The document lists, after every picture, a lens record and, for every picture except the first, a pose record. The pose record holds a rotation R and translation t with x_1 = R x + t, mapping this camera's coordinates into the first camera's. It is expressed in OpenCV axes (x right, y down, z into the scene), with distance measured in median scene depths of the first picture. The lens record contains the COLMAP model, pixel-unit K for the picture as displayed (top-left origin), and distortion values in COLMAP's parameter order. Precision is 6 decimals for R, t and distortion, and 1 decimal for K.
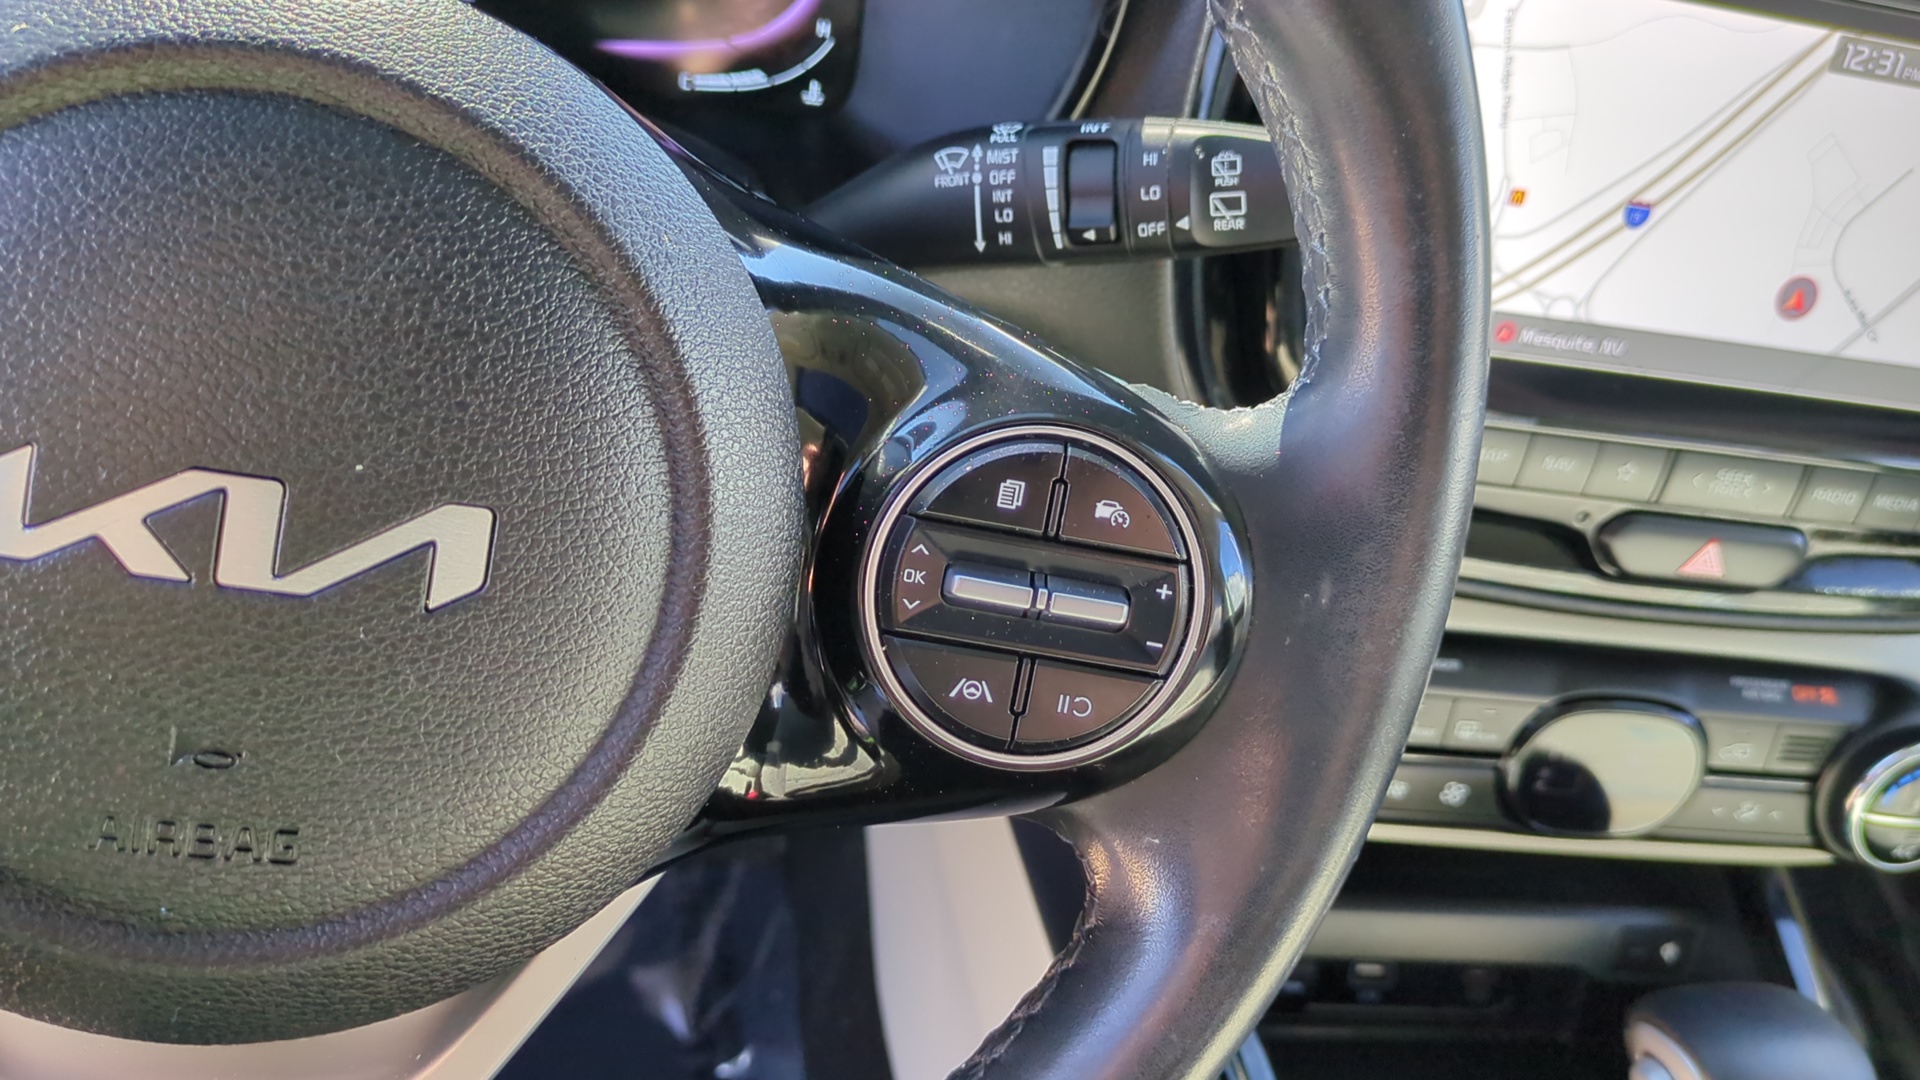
lens RADIAL K [[1653.8, 0, 979.4], [0, 1653.8, 532.2], [0, 0, 1]] dist [0.039660, -0.085701]
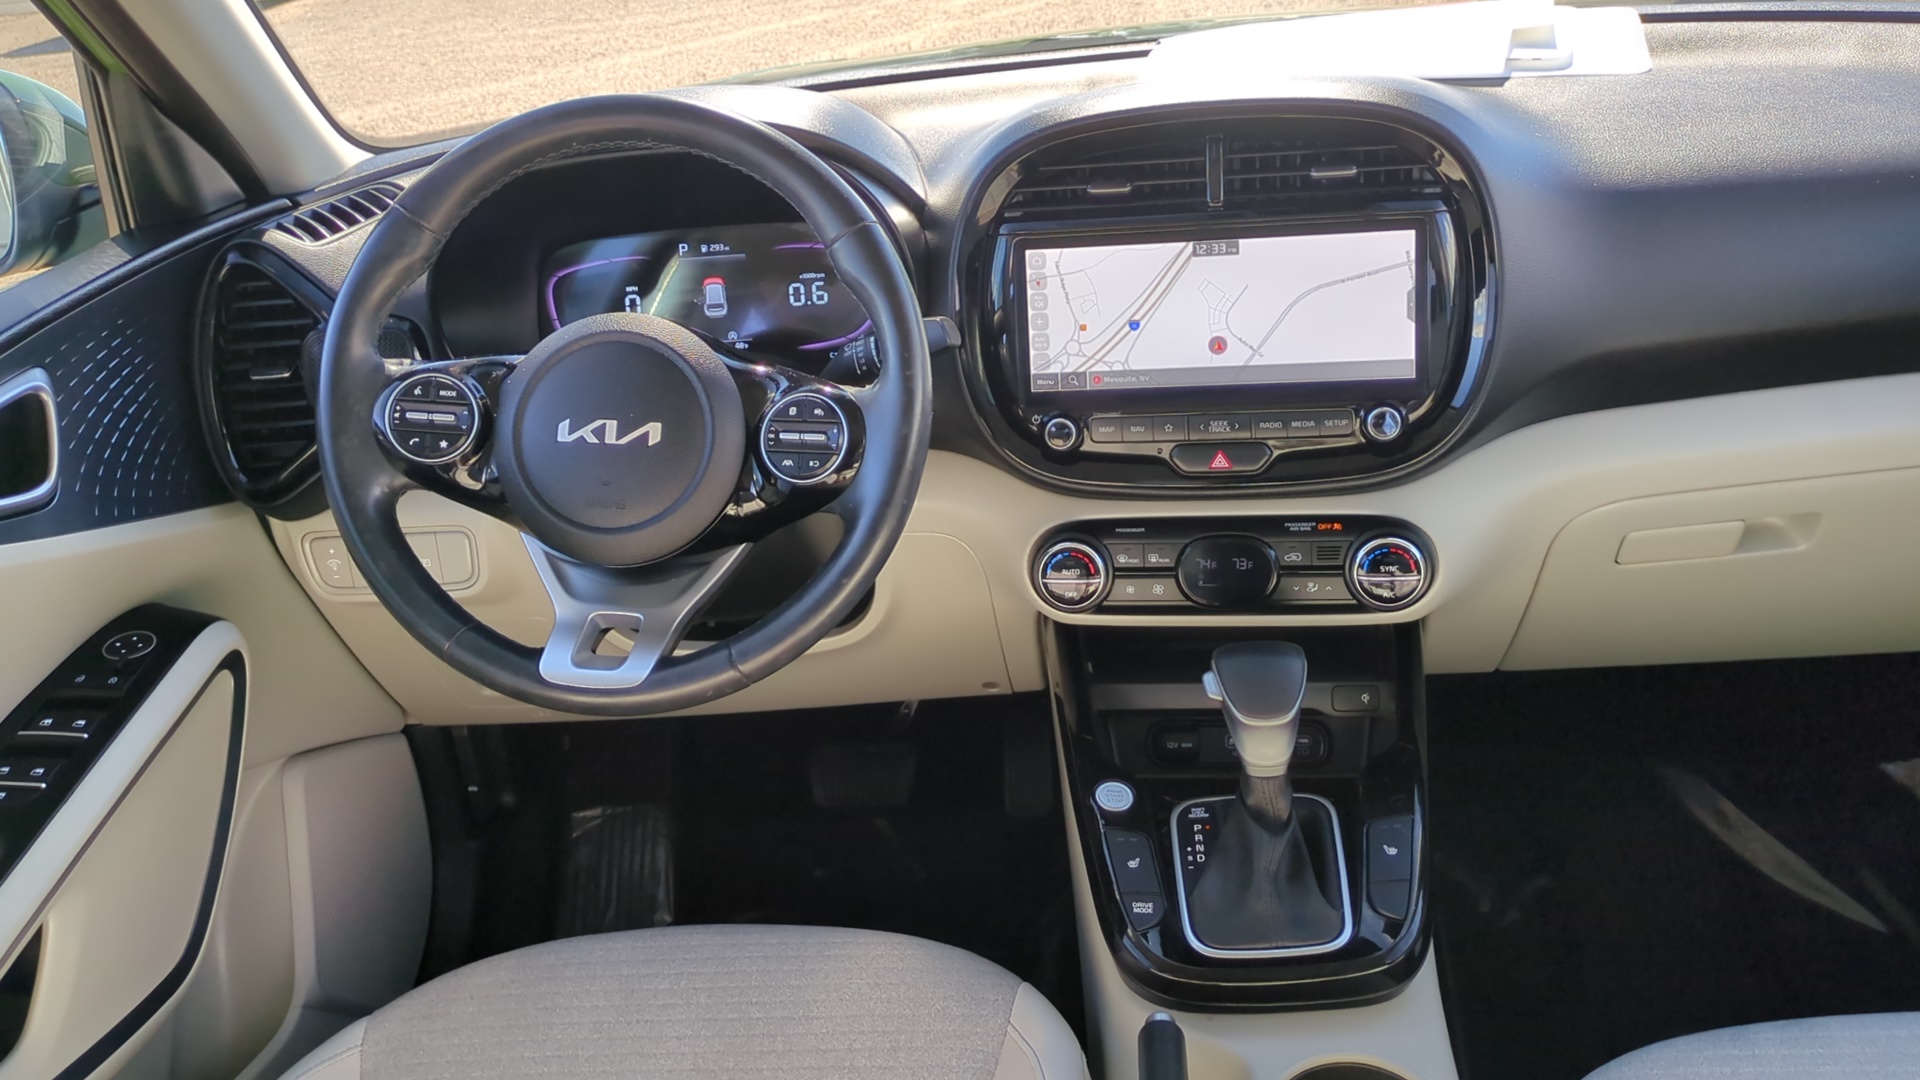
lens RADIAL K [[1641.7, 0, 978.0], [0, 1641.7, 539.7], [0, 0, 1]] dist [0.072443, -0.080668]
pose [[0.916416, -0.153507, -0.369618, 1.279776], [0.065748, 0.968716, -0.239306, 0.869618], [0.394790, 0.195002, 0.897839, -1.581765]]
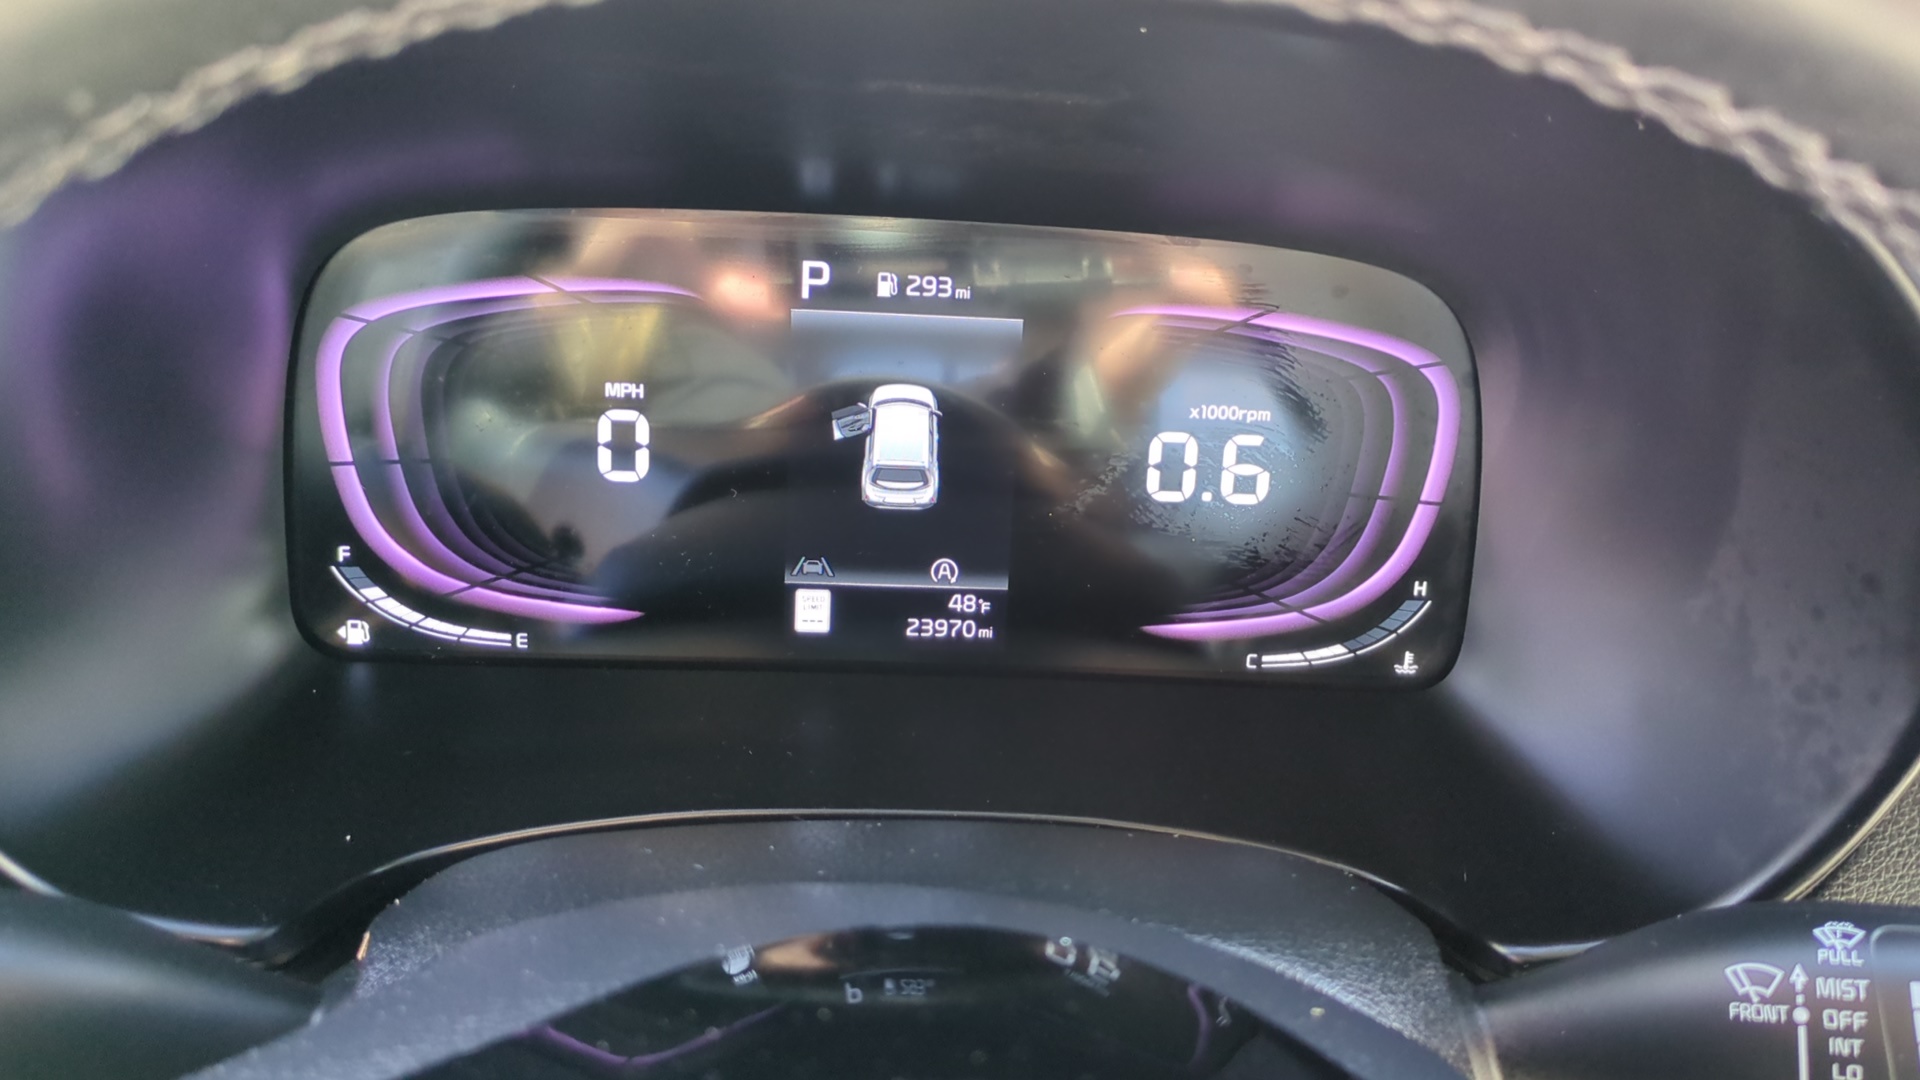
lens RADIAL K [[1641.7, 0, 978.0], [0, 1641.7, 539.7], [0, 0, 1]] dist [0.072443, -0.080668]
pose [[0.975665, -0.029729, -0.217242, -0.178815], [0.007992, 0.994929, -0.100262, -0.344020], [0.219121, 0.096086, 0.970955, 0.234960]]
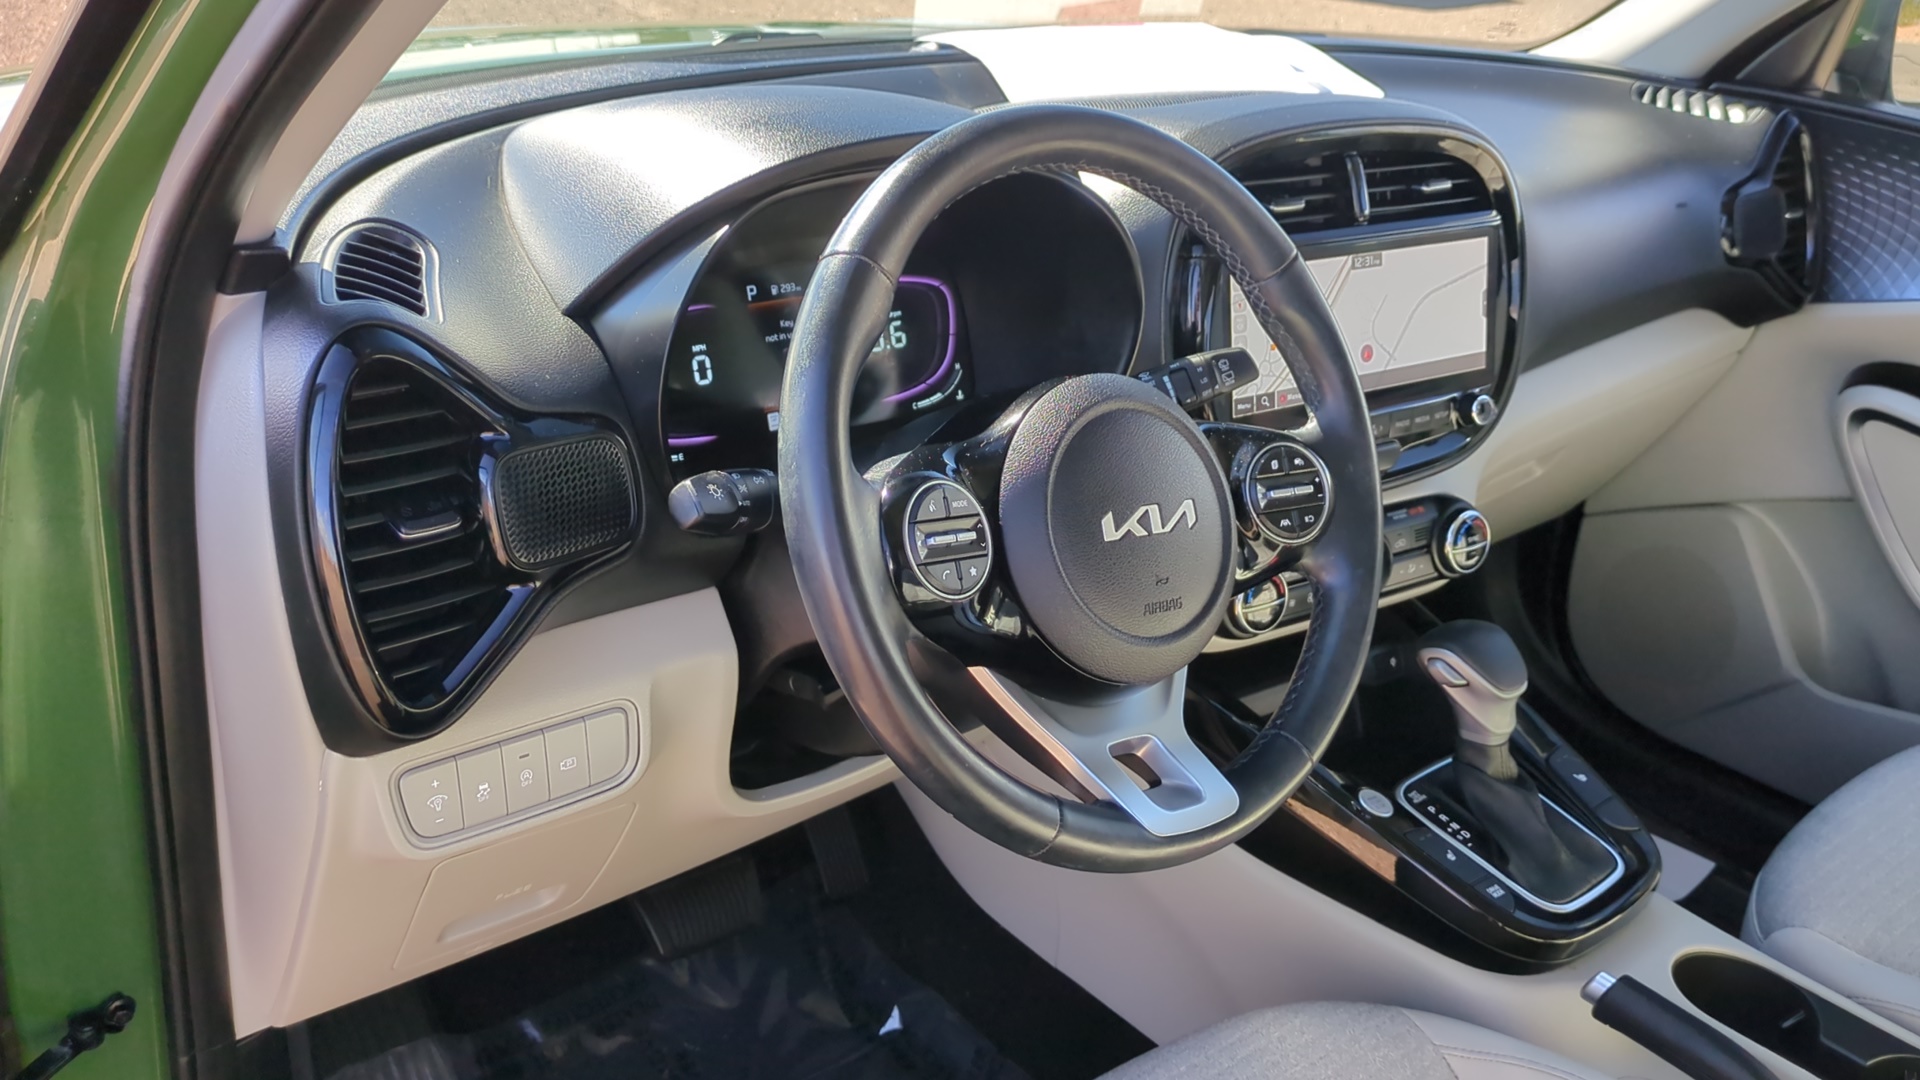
lens RADIAL K [[1641.7, 0, 978.0], [0, 1641.7, 539.7], [0, 0, 1]] dist [0.072443, -0.080668]
pose [[0.878166, -0.320568, 0.355049, -1.279865], [0.363170, 0.929873, -0.058686, 0.070783], [-0.311338, 0.180480, 0.933004, -1.407738]]
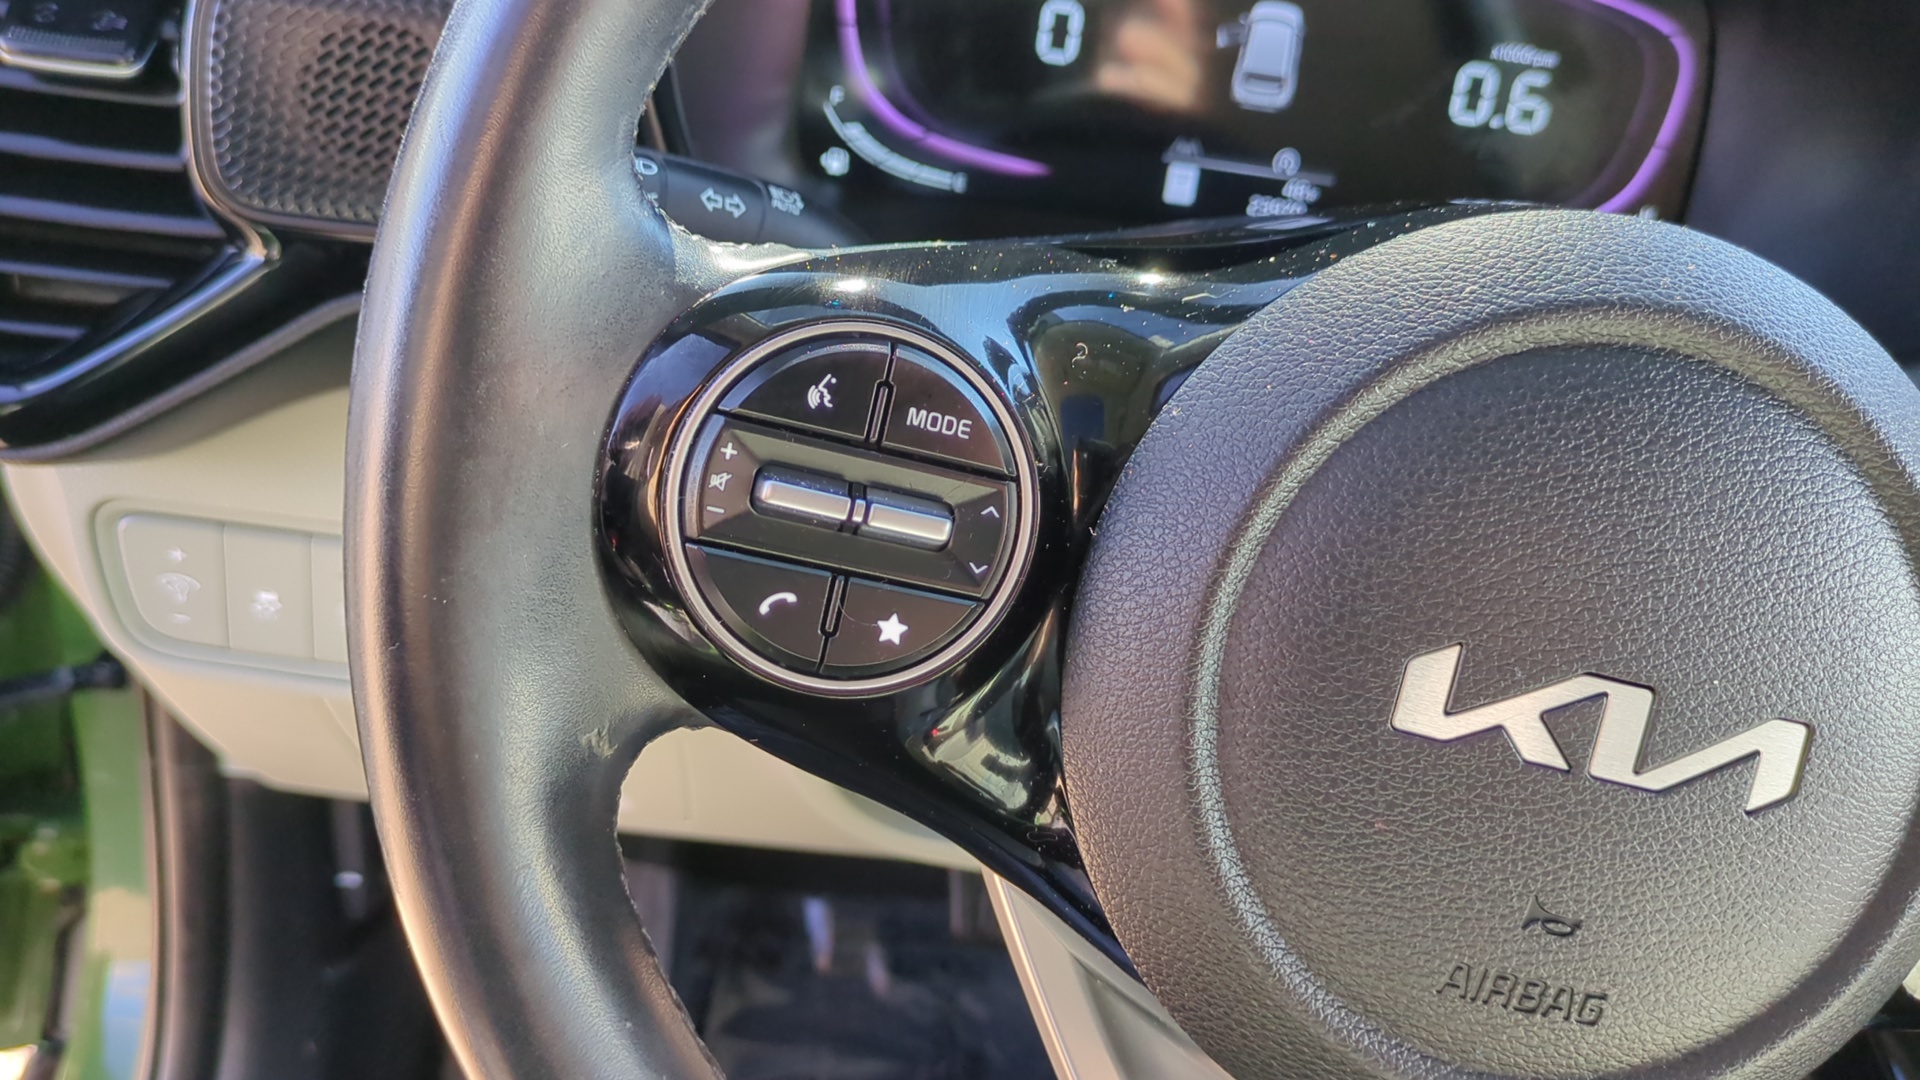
lens RADIAL K [[1653.8, 0, 979.4], [0, 1653.8, 532.2], [0, 0, 1]] dist [0.039660, -0.085701]
pose [[0.977523, 0.070881, -0.198558, -0.391351], [-0.082266, 0.995372, -0.049676, -0.025870], [0.194118, 0.064894, 0.978829, -0.124060]]
